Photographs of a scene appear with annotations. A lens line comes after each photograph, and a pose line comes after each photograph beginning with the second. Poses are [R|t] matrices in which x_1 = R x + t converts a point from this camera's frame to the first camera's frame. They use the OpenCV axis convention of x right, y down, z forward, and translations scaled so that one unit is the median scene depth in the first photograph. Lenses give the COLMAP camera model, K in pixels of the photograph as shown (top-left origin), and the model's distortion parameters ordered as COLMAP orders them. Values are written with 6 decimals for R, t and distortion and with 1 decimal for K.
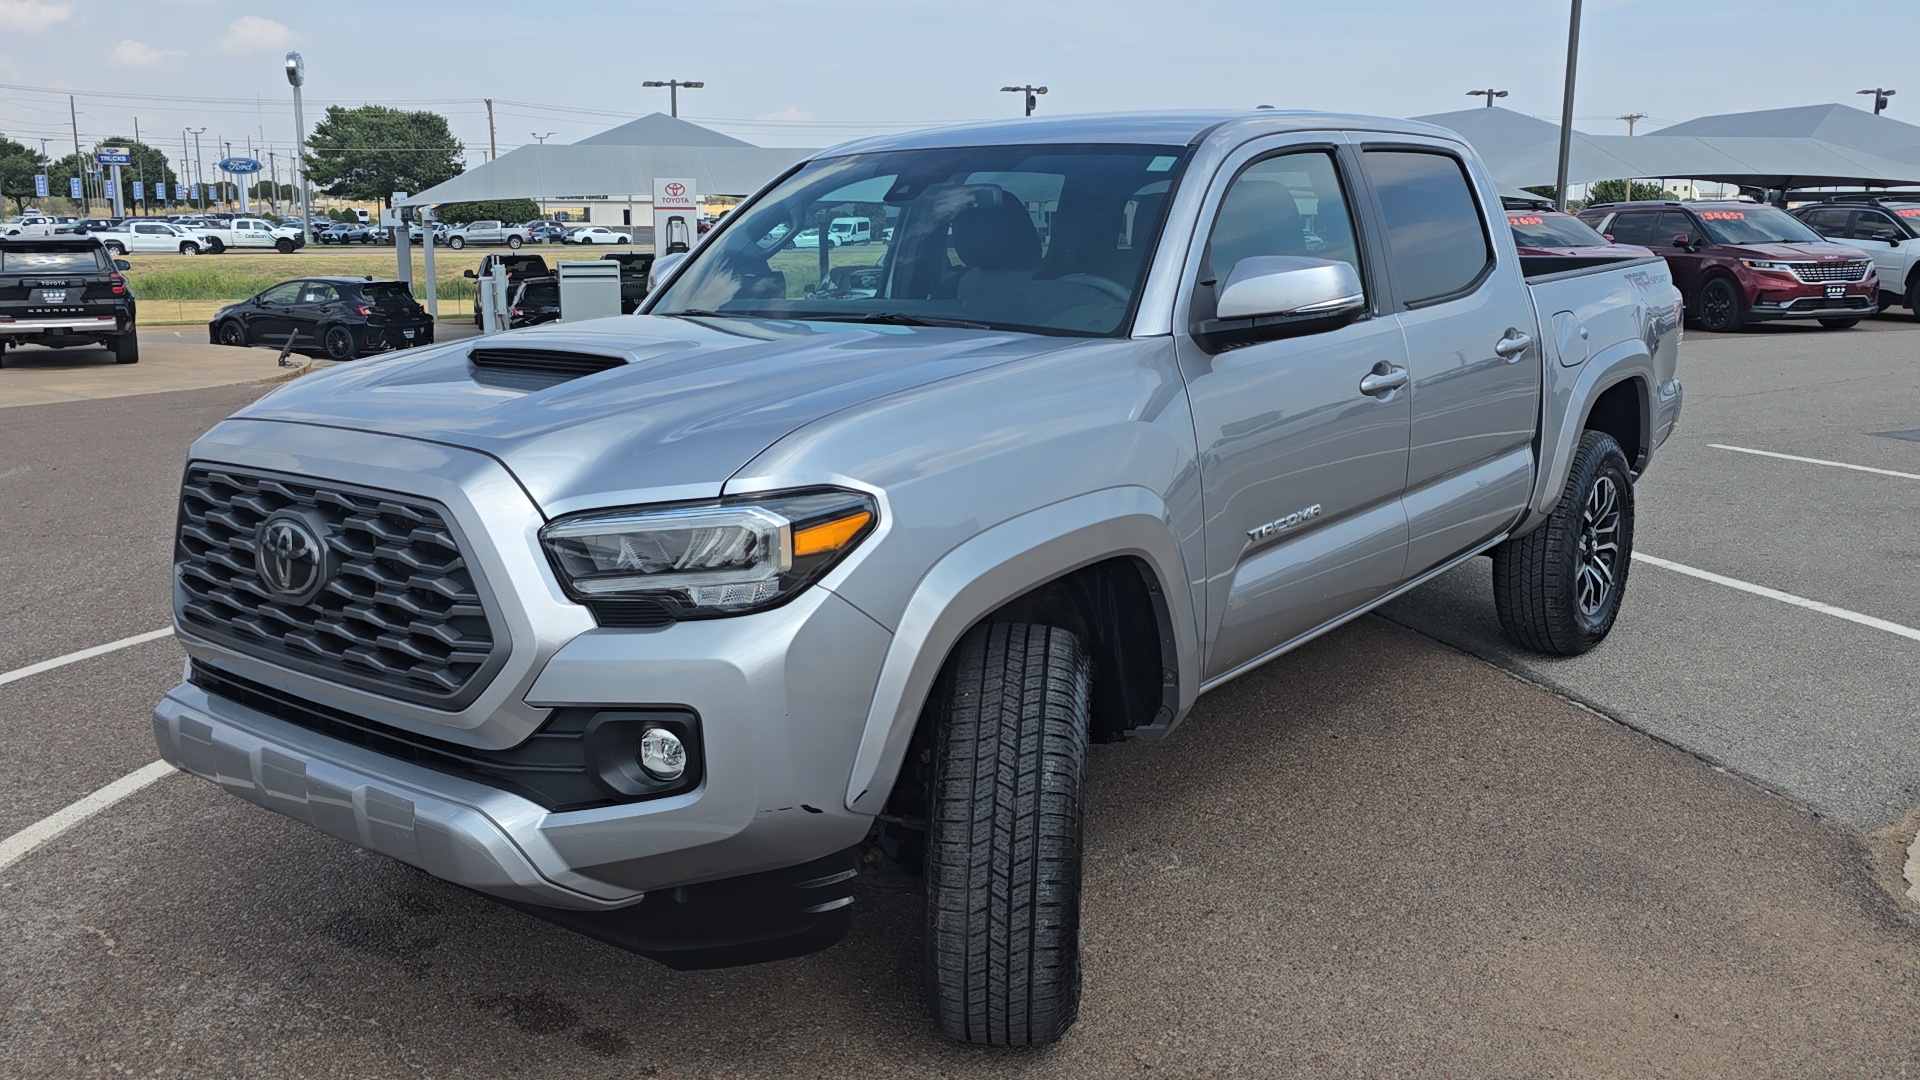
lens RADIAL K [[1596.5, 0, 964.9], [0, 1596.5, 529.0], [0, 0, 1]] dist [-0.006589, 0.013573]
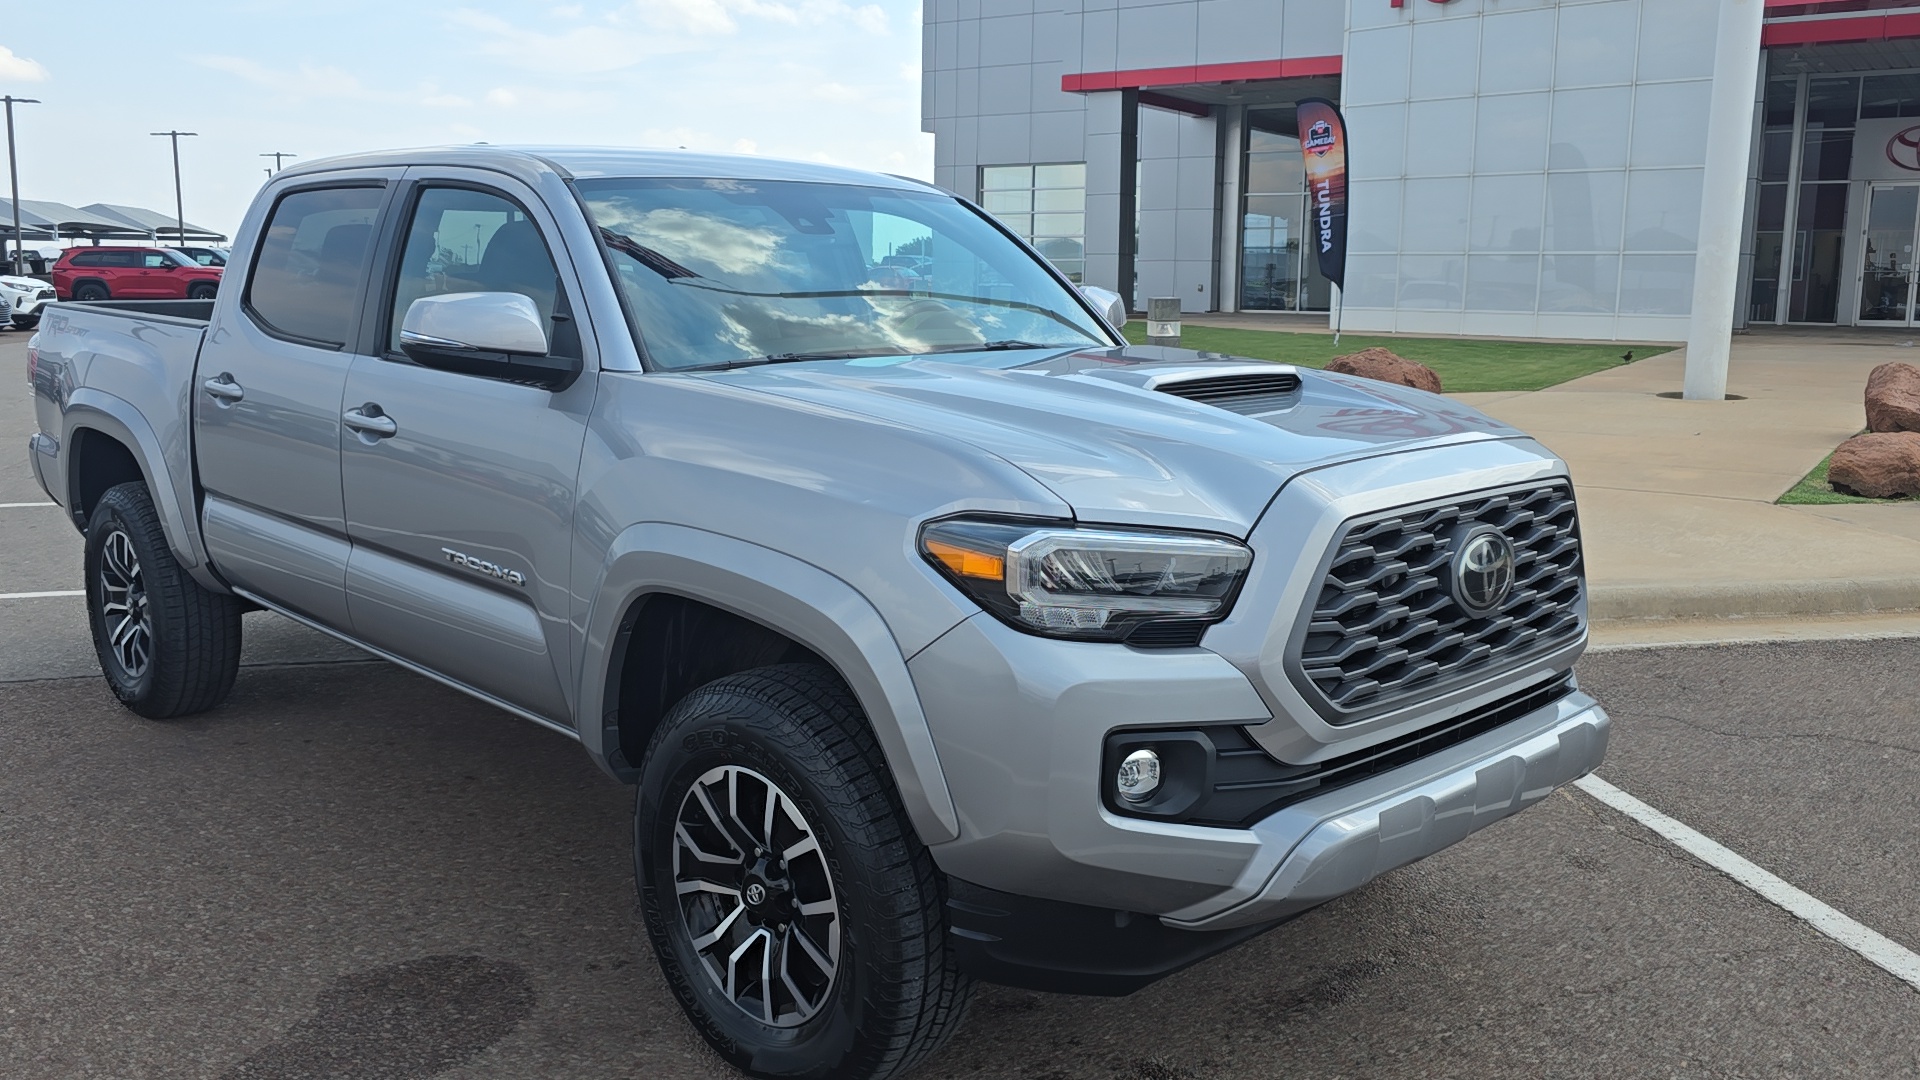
lens RADIAL K [[1596.5, 0, 955.5], [0, 1596.5, 552.1], [0, 0, 1]] dist [-0.006589, 0.013573]
pose [[0.117083, -0.164206, 0.979453, -1.155796], [0.185203, 0.972545, 0.140909, -0.159264], [-0.975701, 0.164899, 0.144280, 0.931854]]
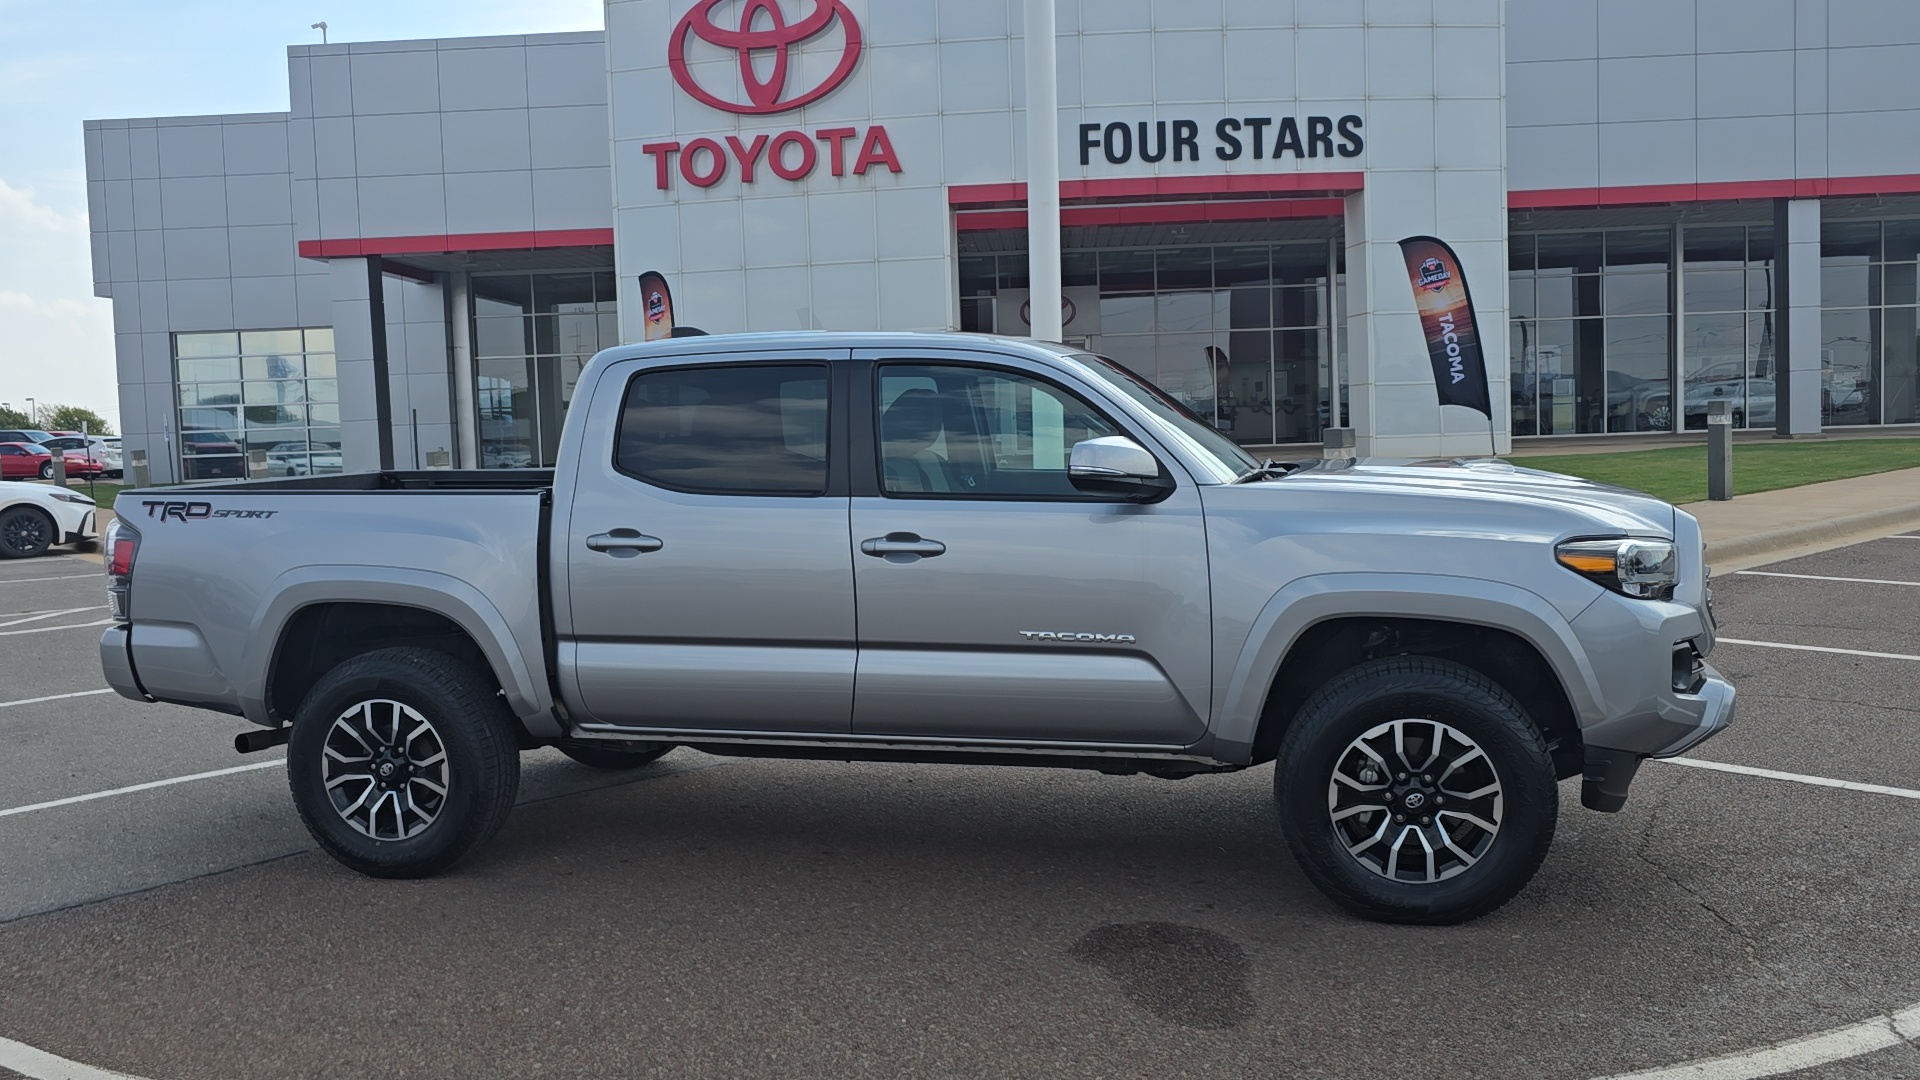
lens RADIAL K [[1596.5, 0, 957.4], [0, 1596.5, 549.1], [0, 0, 1]] dist [-0.006589, 0.013573]
pose [[-0.422314, -0.053136, 0.904891, -1.403099], [0.213528, 0.964356, 0.156281, -0.375094], [-0.880941, 0.259219, -0.395915, 1.990816]]
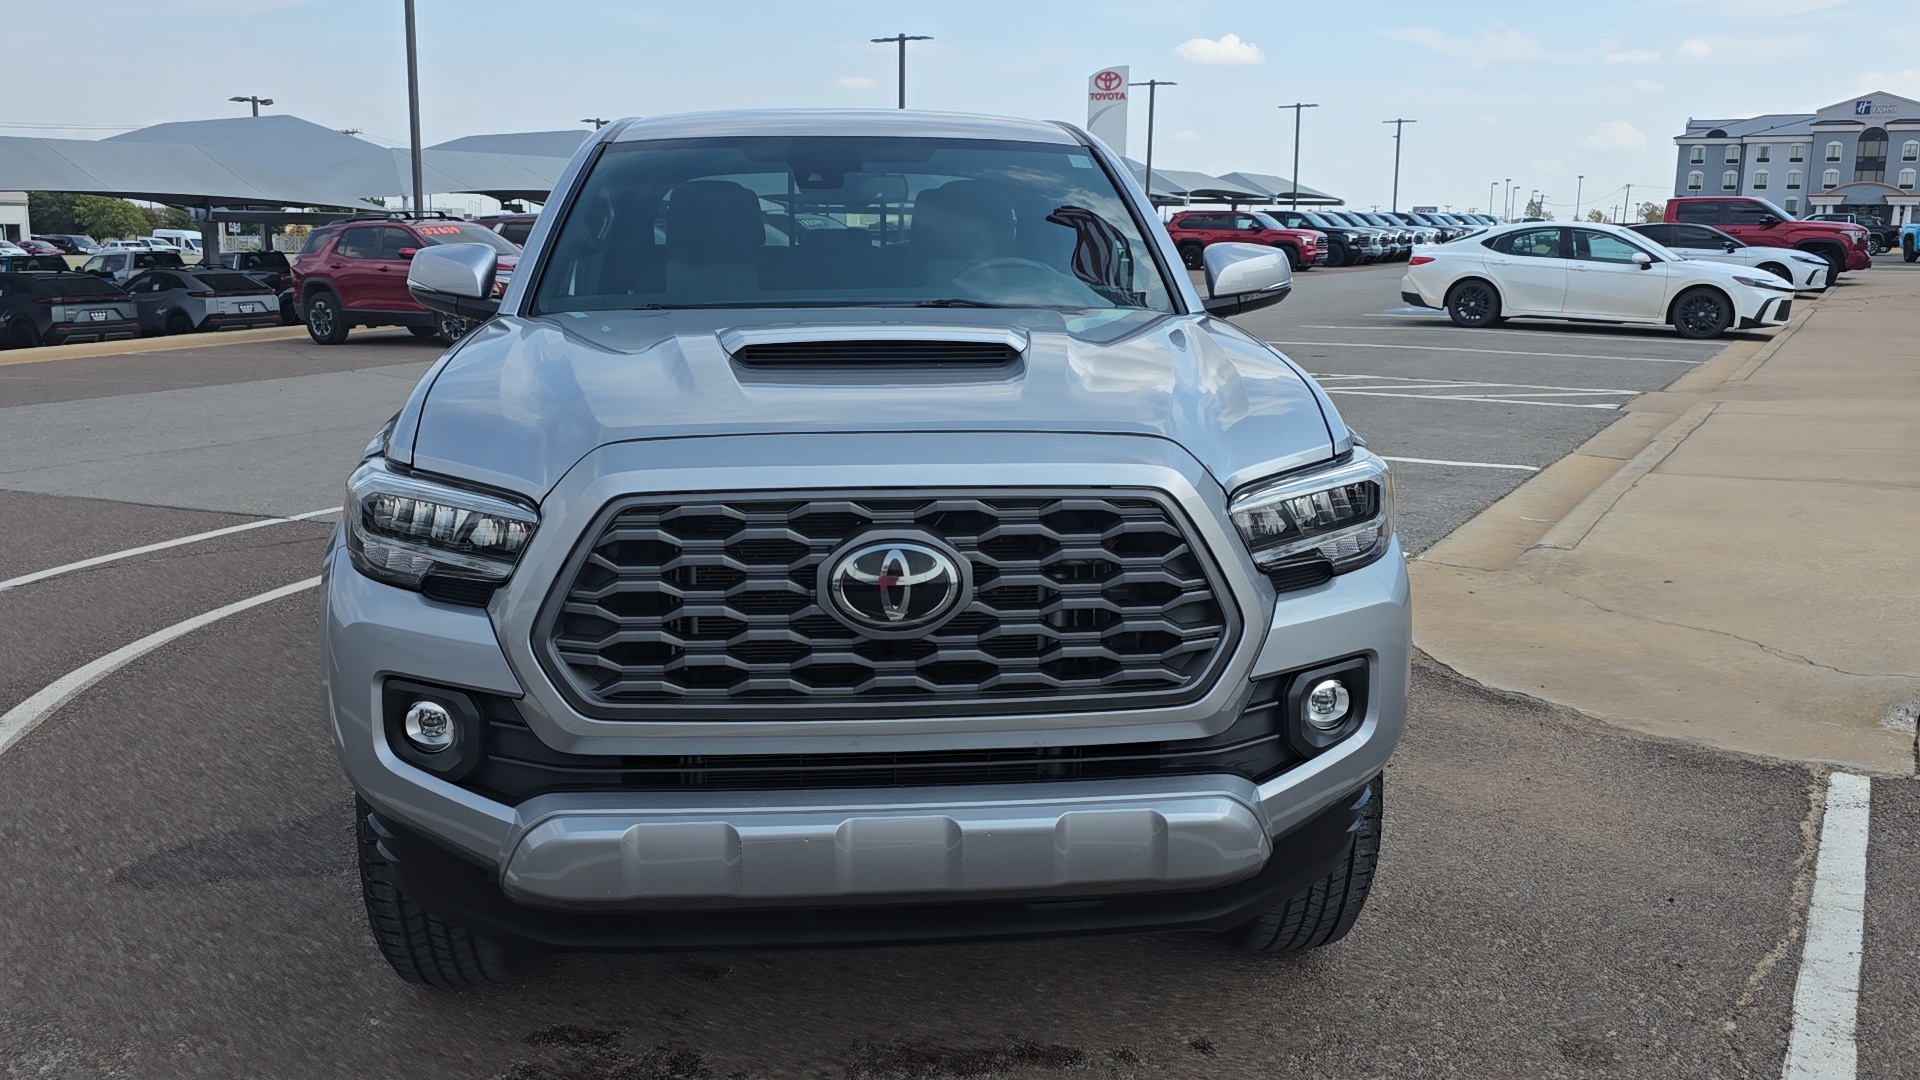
lens RADIAL K [[1596.5, 0, 937.2], [0, 1596.5, 546.5], [0, 0, 1]] dist [-0.006589, 0.013573]
pose [[0.720245, -0.125471, 0.682279, -0.775770], [0.124253, 0.990936, 0.051065, -0.034407], [-0.682502, 0.047996, 0.729307, 0.288958]]
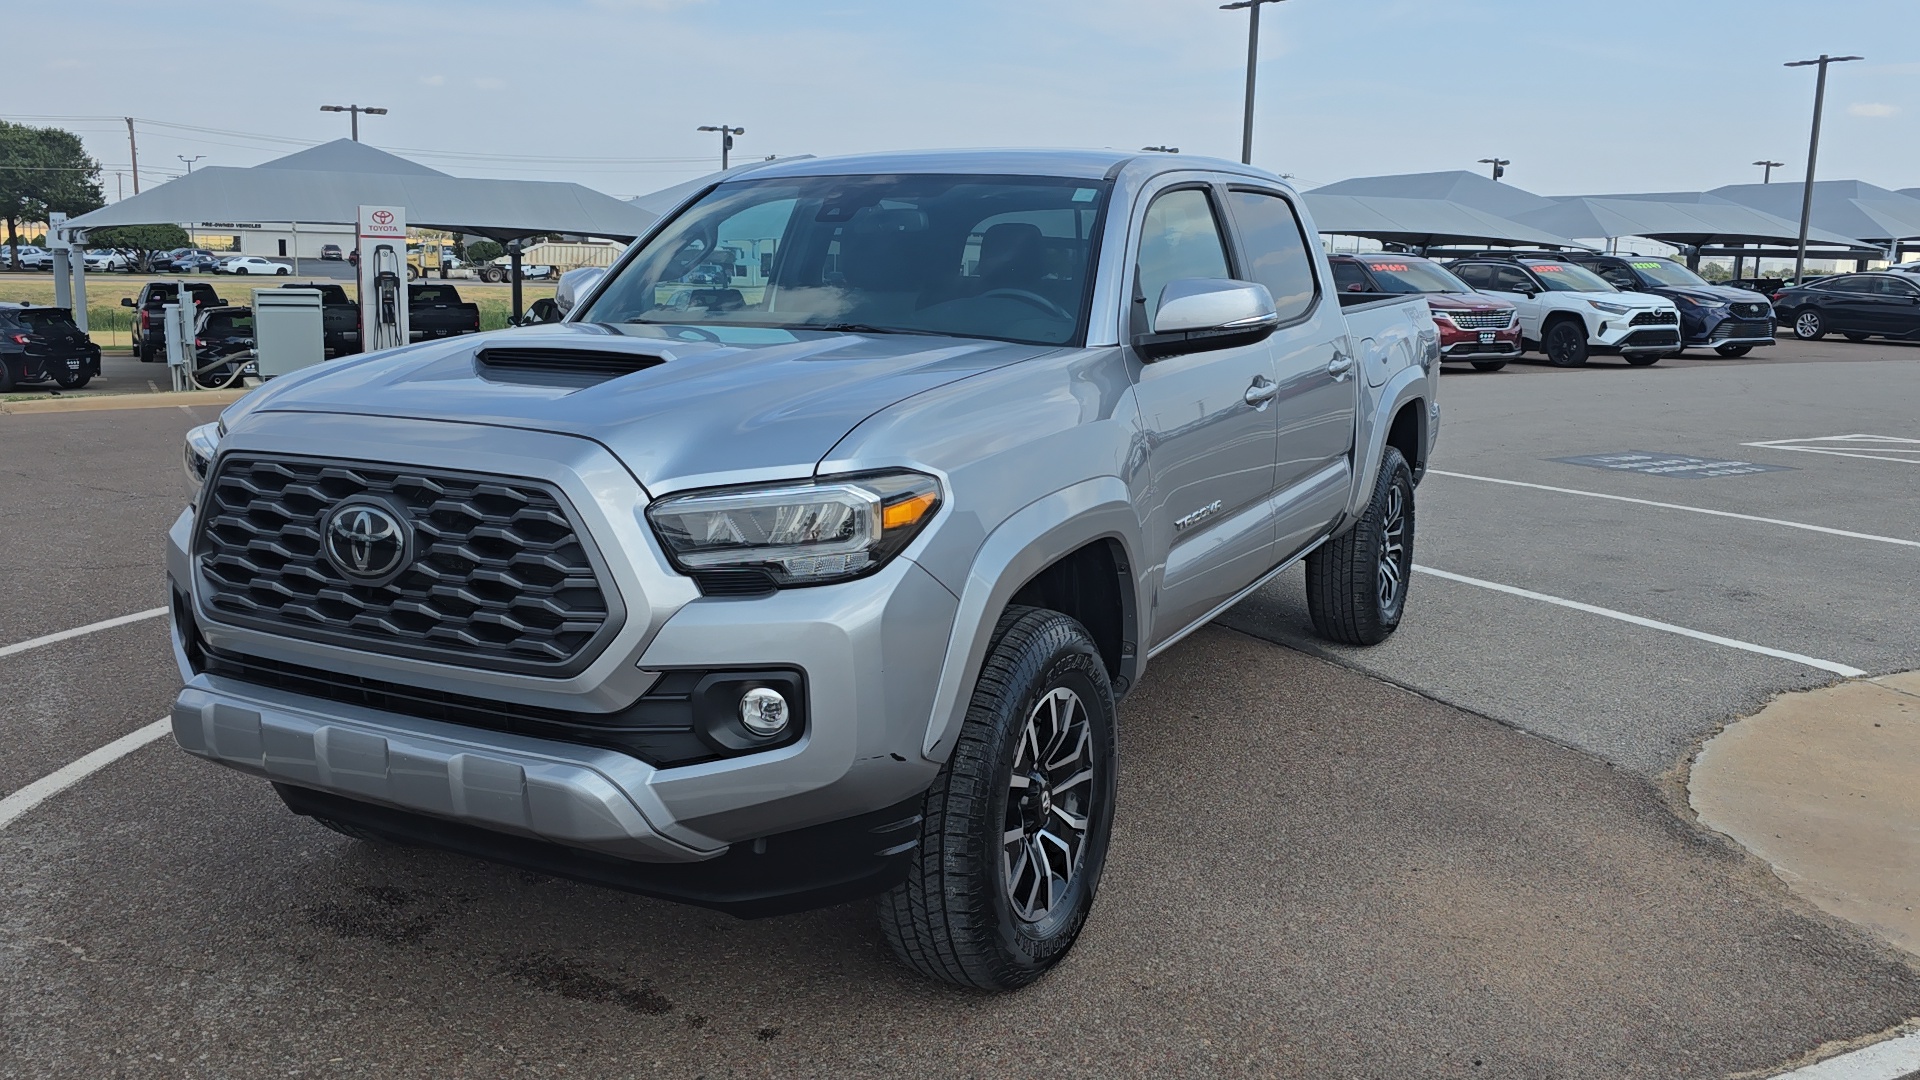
lens RADIAL K [[1596.5, 0, 944.2], [0, 1596.5, 538.8], [0, 0, 1]] dist [-0.006589, 0.013573]
pose [[0.980960, -0.010956, 0.193900, -0.201109], [0.014902, 0.999710, -0.018903, 0.032495], [-0.193637, 0.021432, 0.980839, -0.072628]]
